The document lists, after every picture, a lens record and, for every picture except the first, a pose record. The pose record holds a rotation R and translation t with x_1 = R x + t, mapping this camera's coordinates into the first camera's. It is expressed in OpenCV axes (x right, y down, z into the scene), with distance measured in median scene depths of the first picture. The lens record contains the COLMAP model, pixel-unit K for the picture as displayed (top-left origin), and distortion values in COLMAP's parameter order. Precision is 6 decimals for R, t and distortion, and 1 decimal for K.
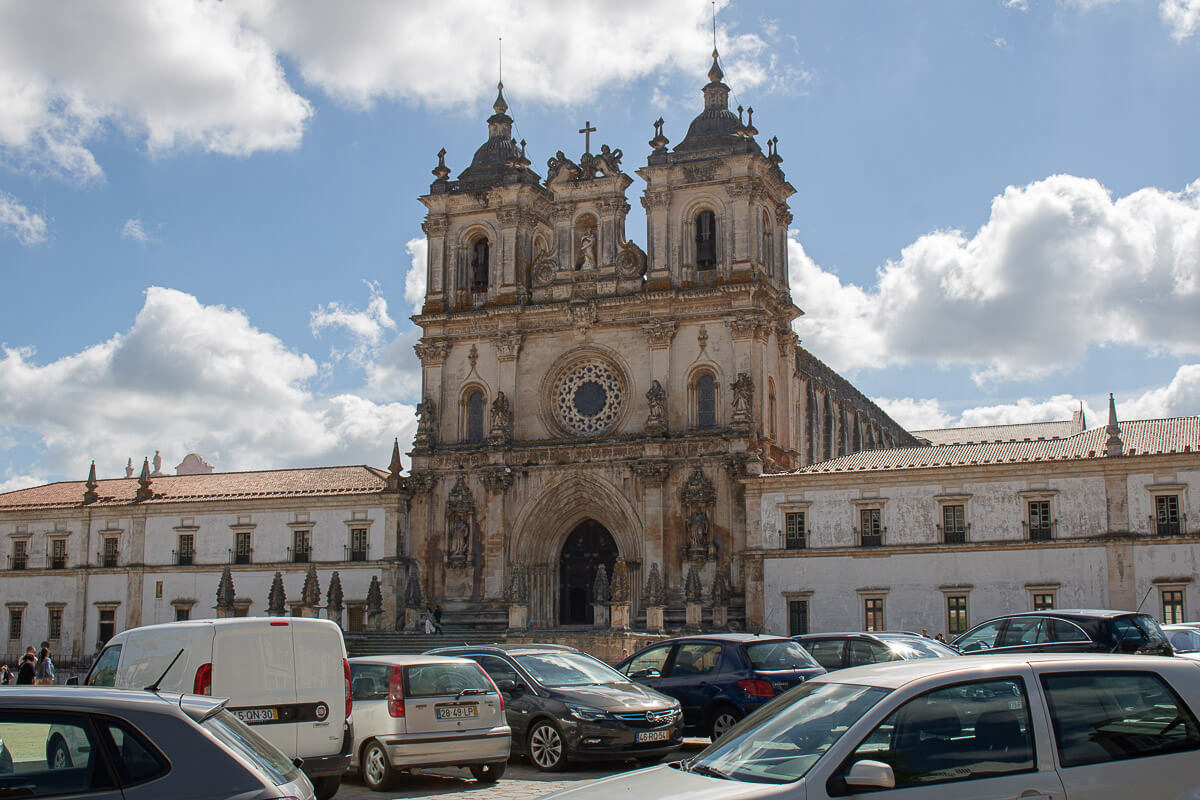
lens RADIAL K [[1483.0, 0, 600.0], [0, 1483.0, 400.0], [0, 0, 1]] dist [-0.111766, 0.019193]
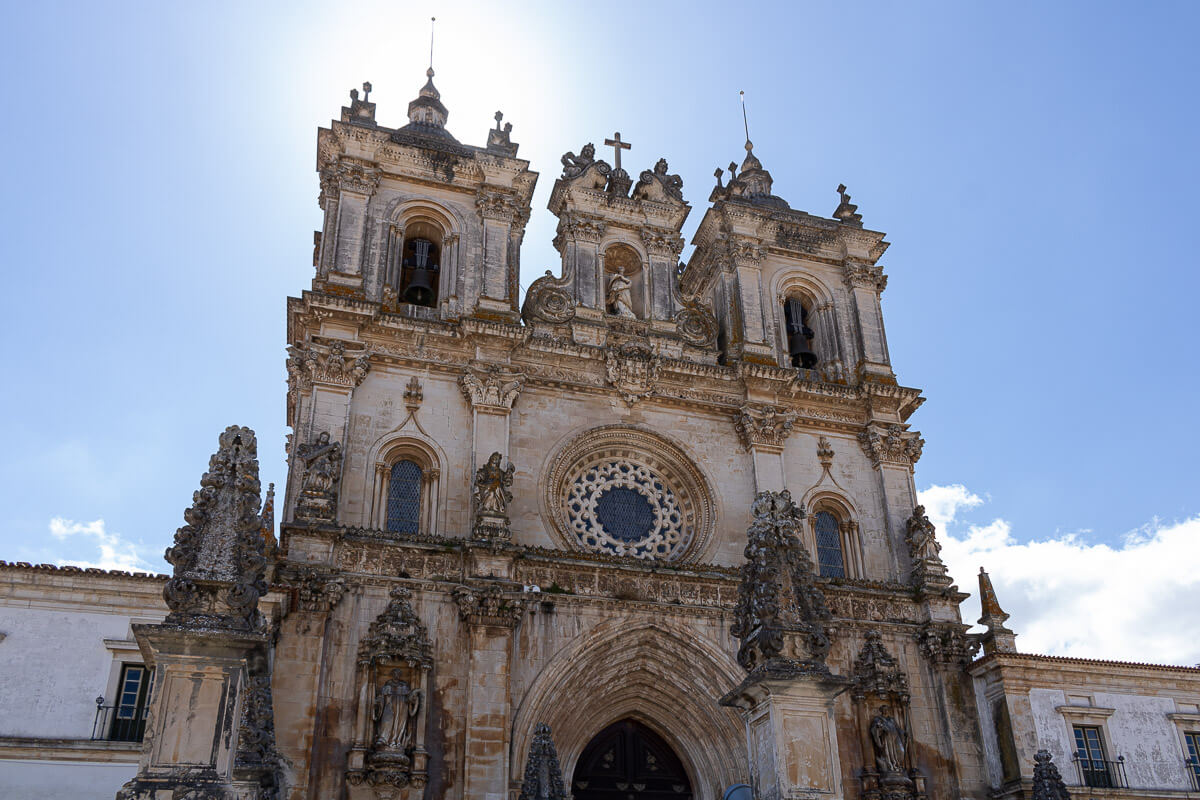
lens RADIAL K [[999.2, 0, 599.2], [0, 999.2, 565.9], [0, 0, 1]] dist [0.007395, 0.005033]
pose [[0.786764, 0.244245, 0.566874, -0.230416], [-0.088239, 0.953453, -0.288341, 0.131563], [-0.610914, 0.176836, 0.771695, 0.719260]]
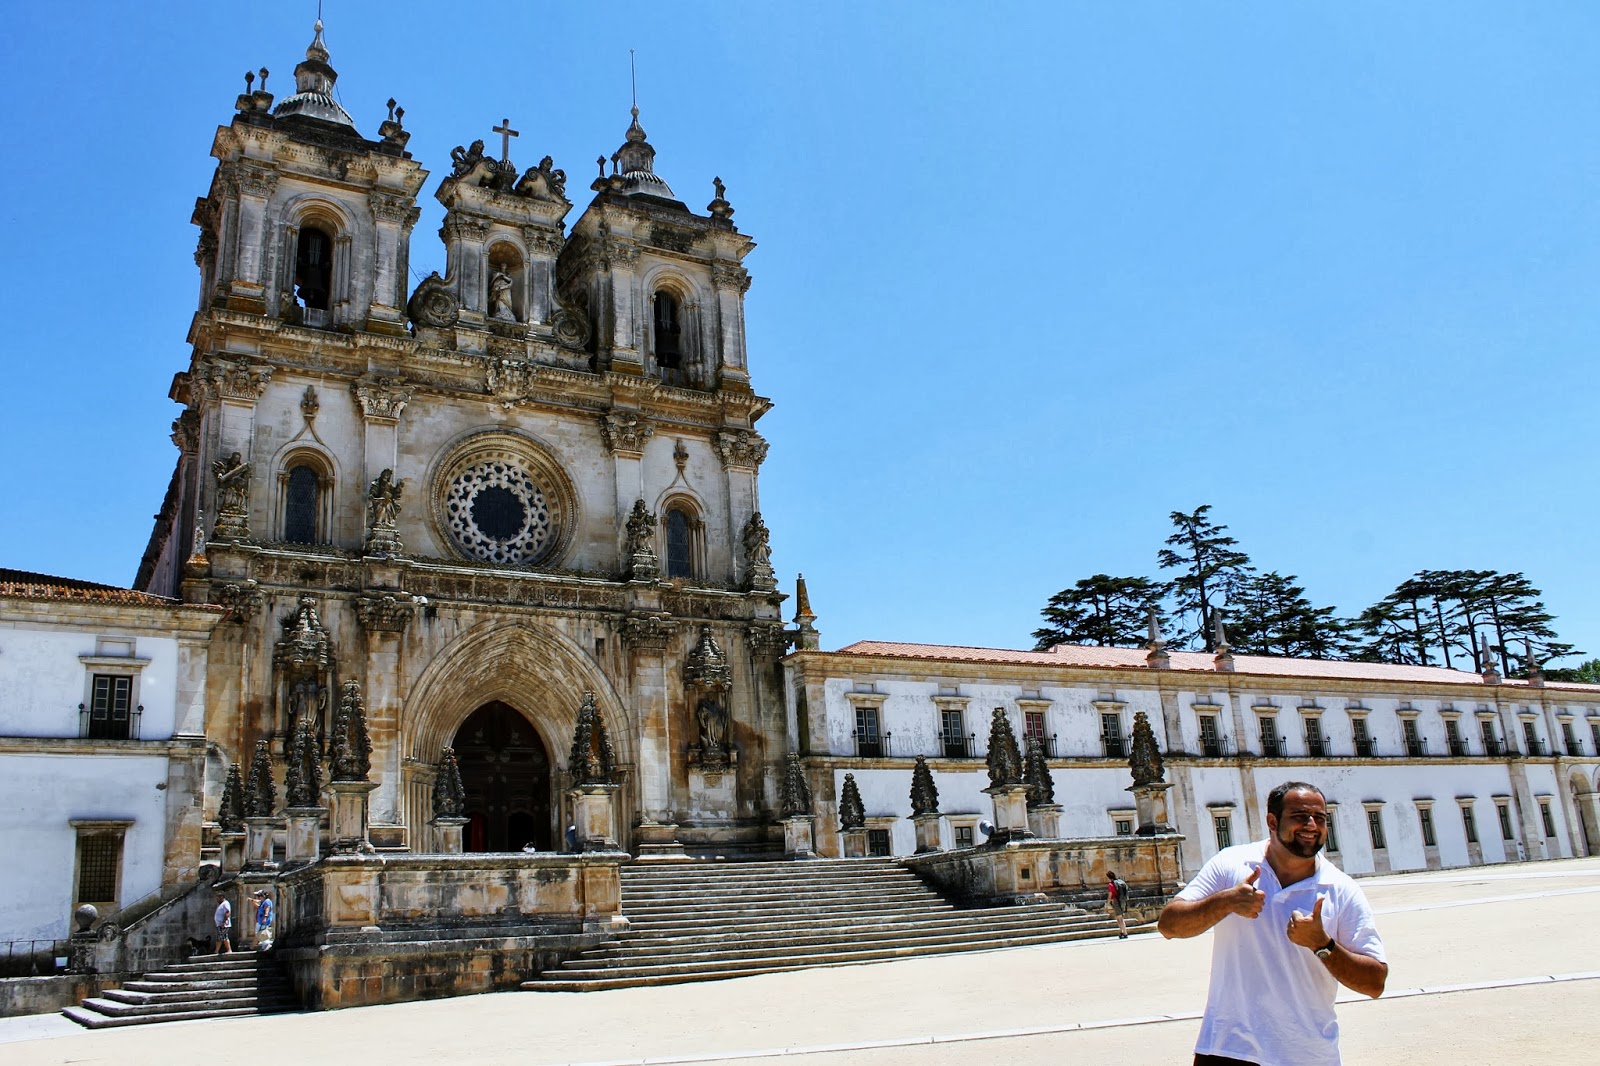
lens RADIAL K [[1337.1, 0, 757.9], [0, 1337.1, 530.3], [0, 0, 1]] dist [-0.171807, 0.139748]
pose [[0.610230, 0.197786, 0.767137, -0.377332], [-0.076612, 0.978528, -0.191344, 0.107755], [-0.788511, 0.057992, 0.612280, 0.570086]]
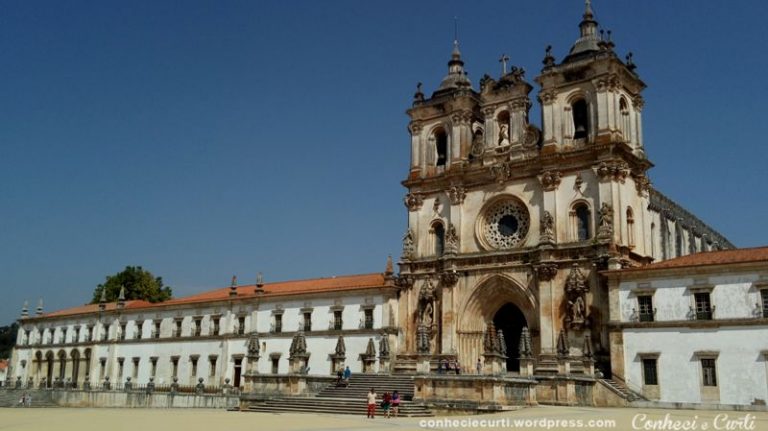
lens RADIAL K [[722.4, 0, 384.0], [0, 722.4, 215.5], [0, 0, 1]] dist [0.083970, -0.012779]
pose [[0.963994, -0.036784, -0.263368, 0.070290], [0.021134, 0.997852, -0.062014, 0.033412], [0.265083, 0.054215, 0.962700, 0.226262]]
